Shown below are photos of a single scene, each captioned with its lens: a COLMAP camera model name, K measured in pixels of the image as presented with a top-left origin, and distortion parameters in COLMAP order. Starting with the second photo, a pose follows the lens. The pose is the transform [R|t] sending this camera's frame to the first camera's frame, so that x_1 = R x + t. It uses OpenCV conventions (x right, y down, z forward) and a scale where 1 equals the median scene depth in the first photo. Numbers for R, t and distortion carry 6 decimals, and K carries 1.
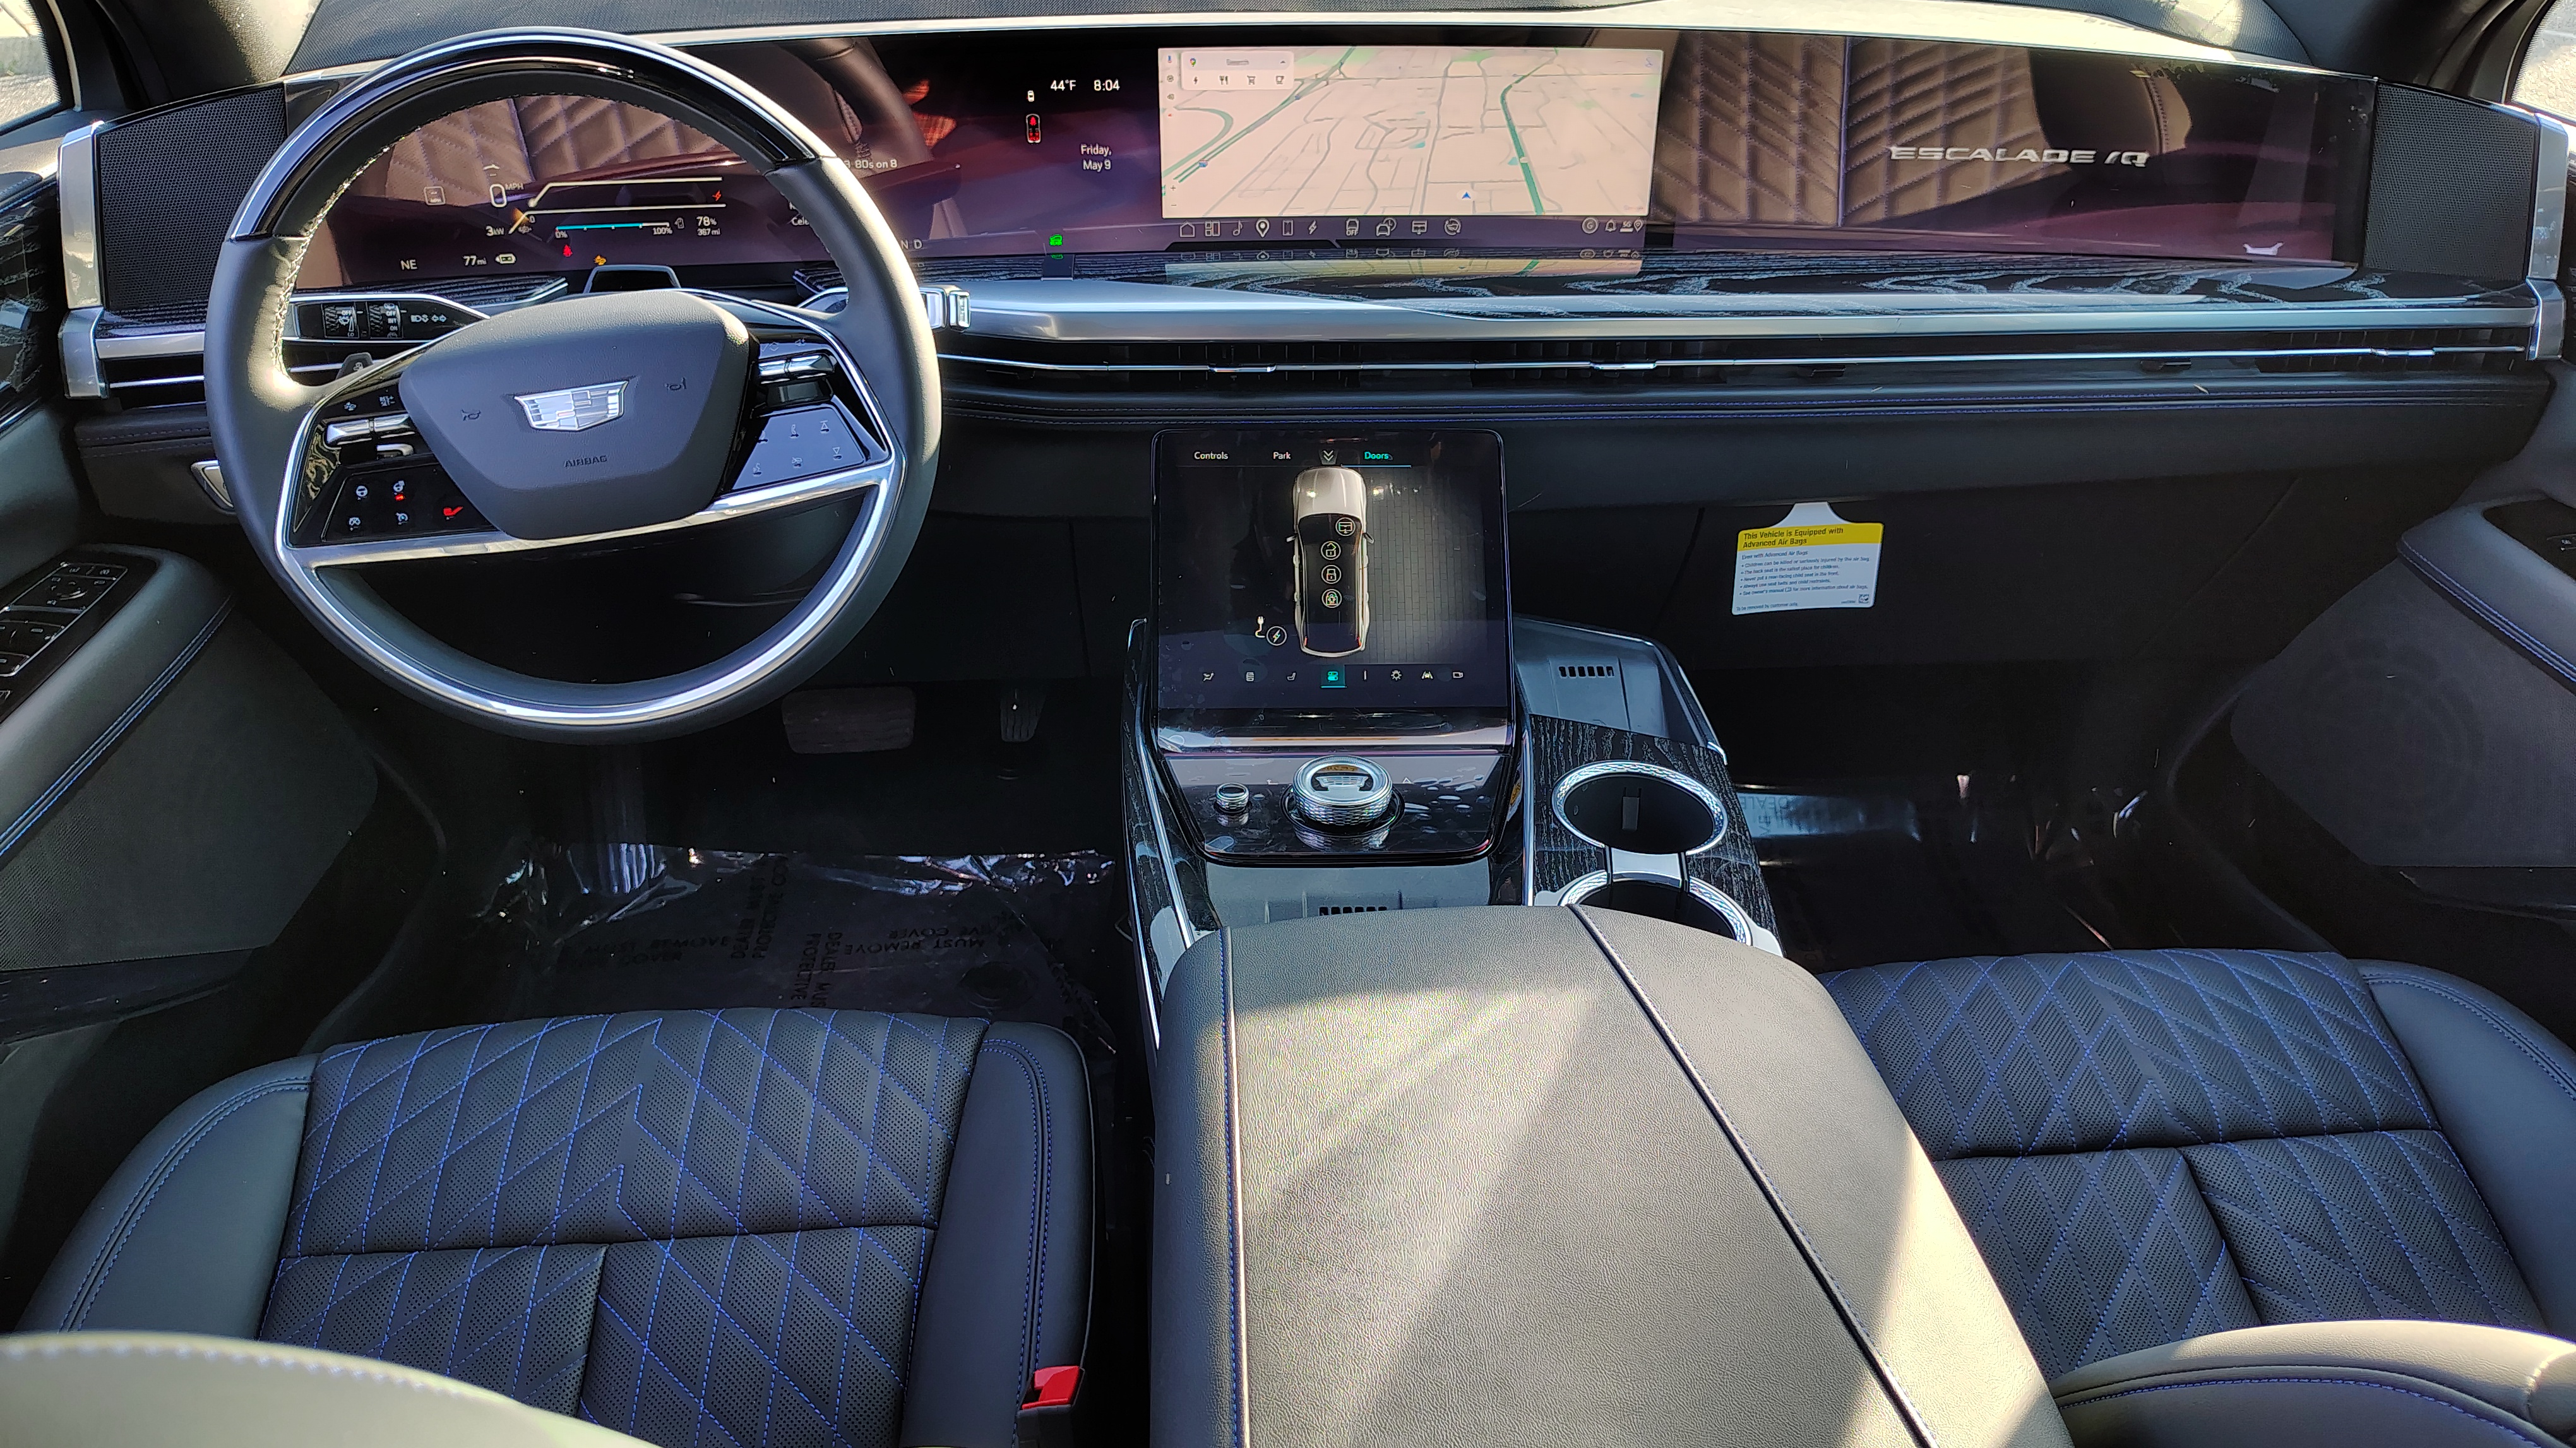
lens RADIAL K [[1768.1, 0, 1285.5], [0, 1768.1, 714.0], [0, 0, 1]] dist [0.059920, -0.087869]
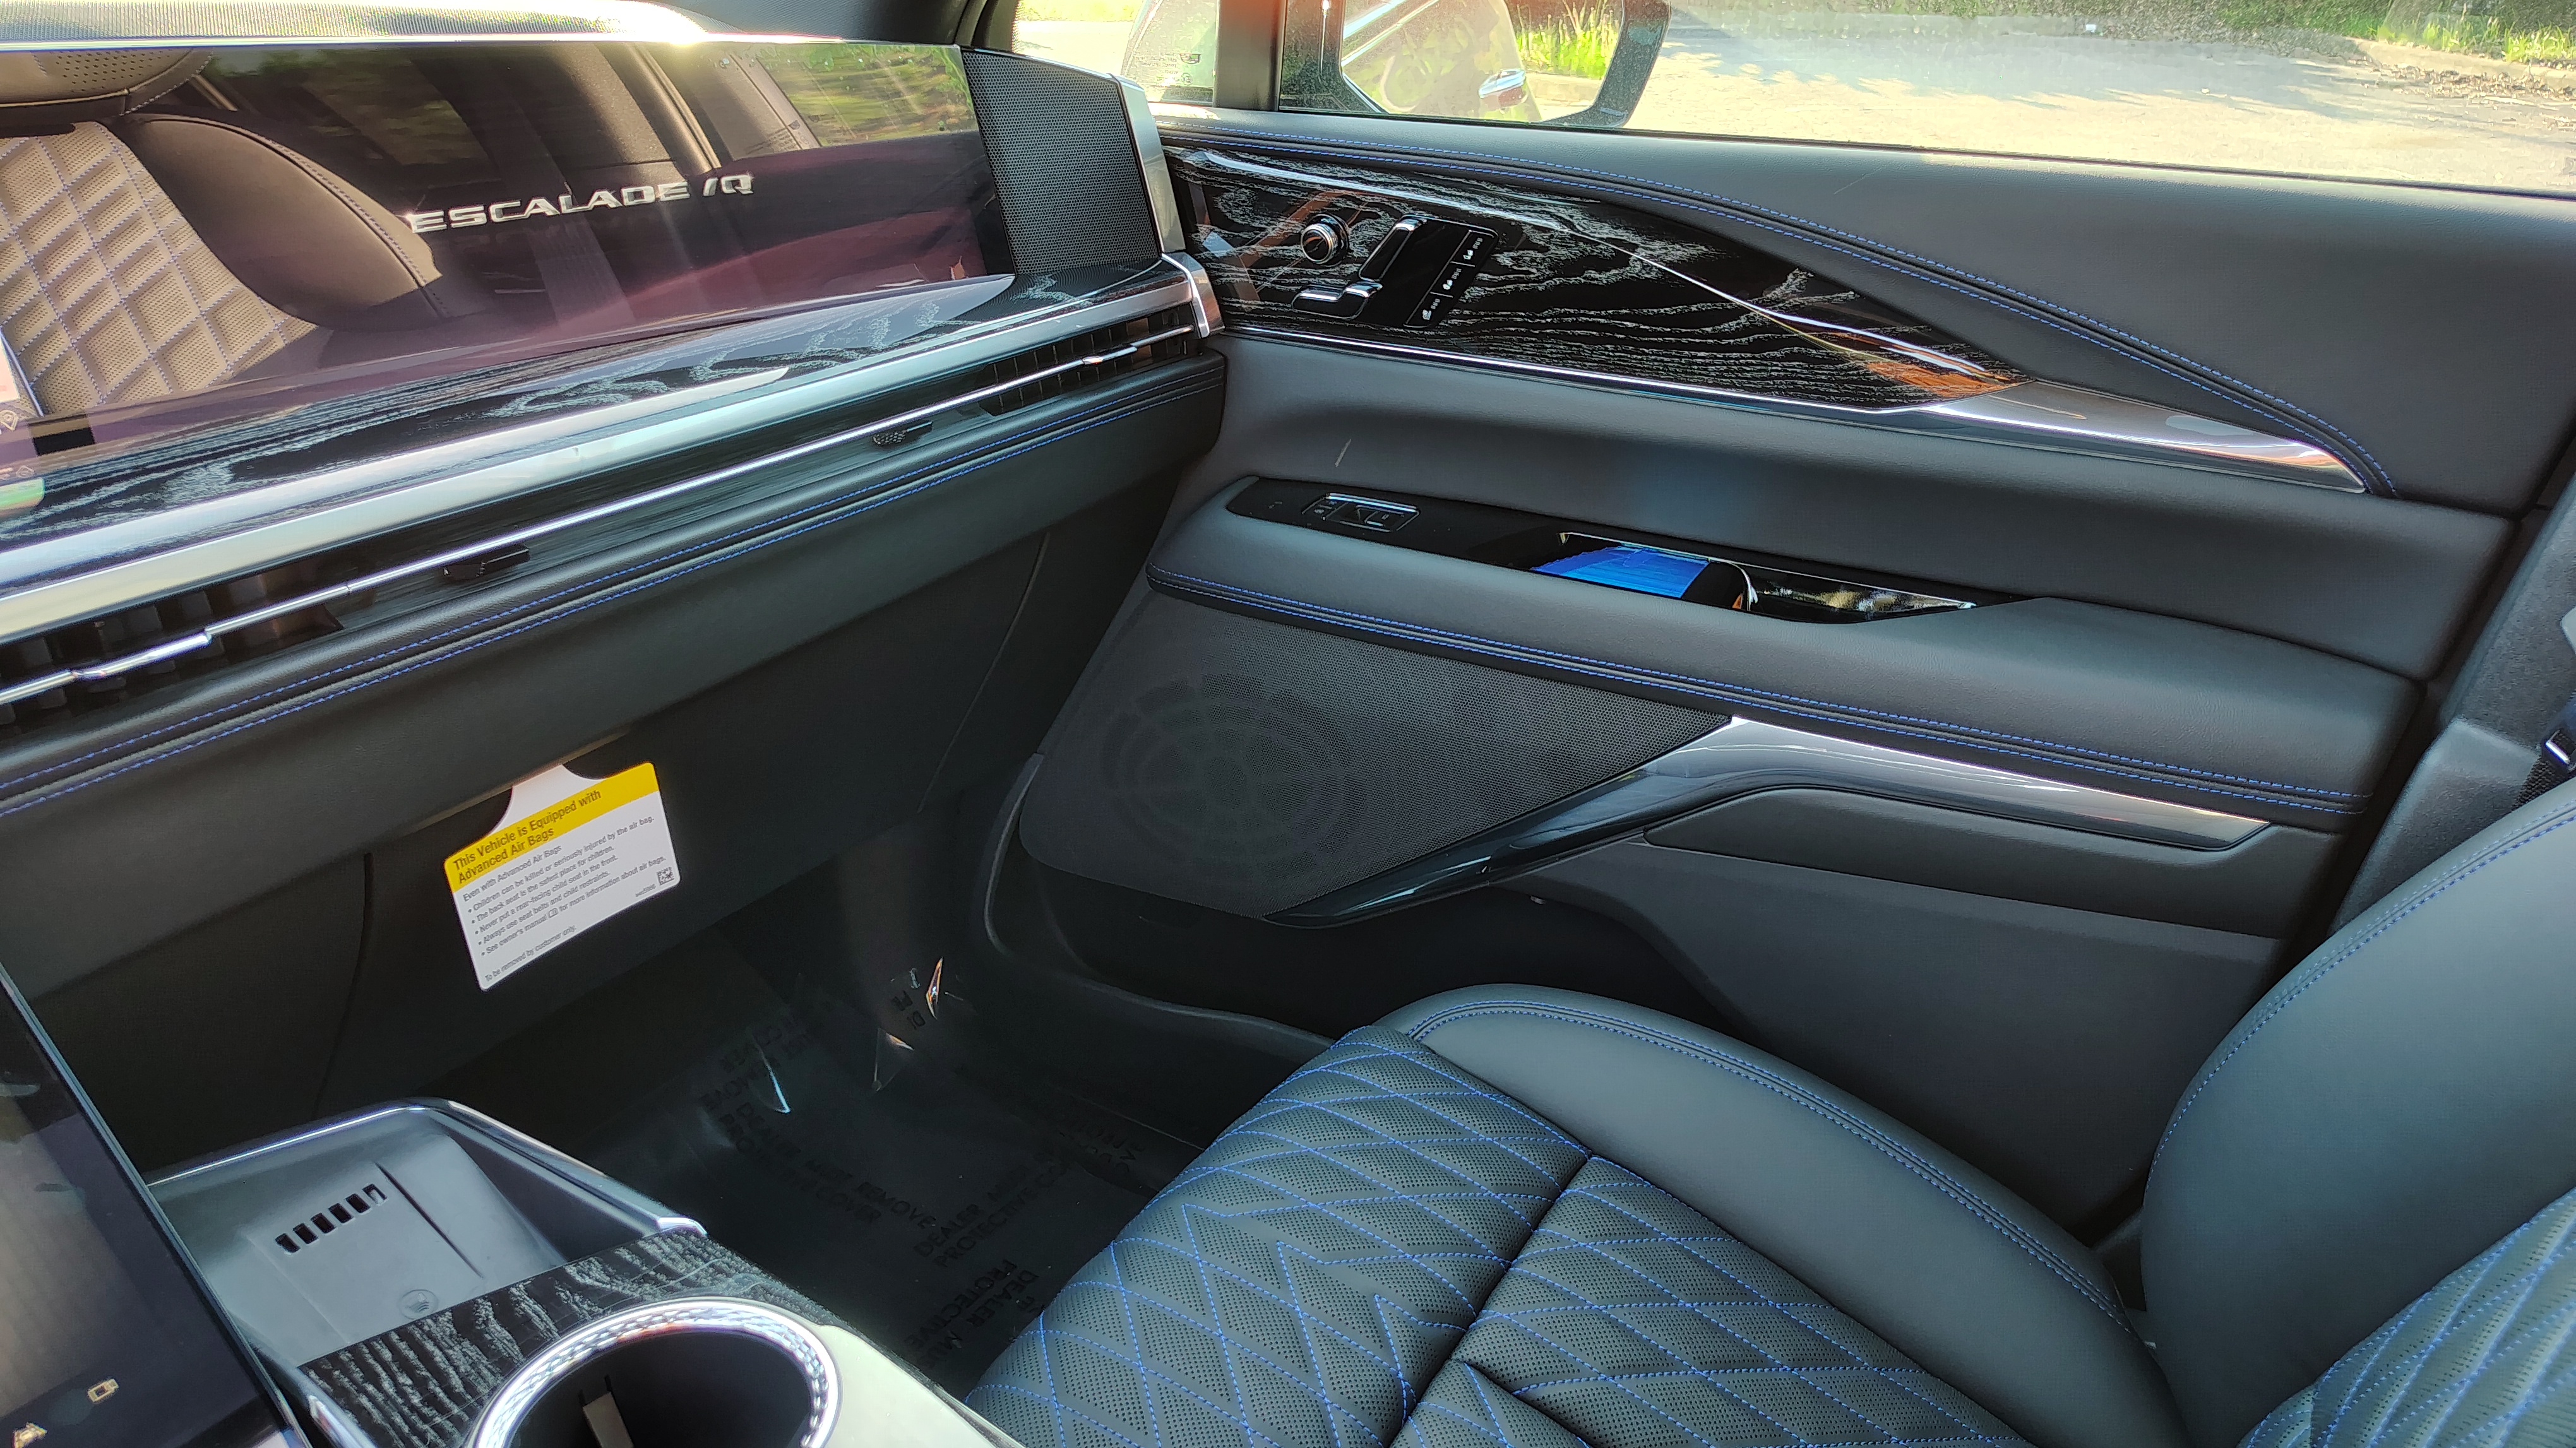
lens RADIAL K [[1768.1, 0, 1285.5], [0, 1768.1, 714.0], [0, 0, 1]] dist [0.059920, -0.087869]
pose [[0.581342, -0.338841, 0.739749, -0.004003], [0.421479, 0.903084, 0.082432, -0.082199], [-0.695987, 0.263868, 0.667815, 0.418450]]
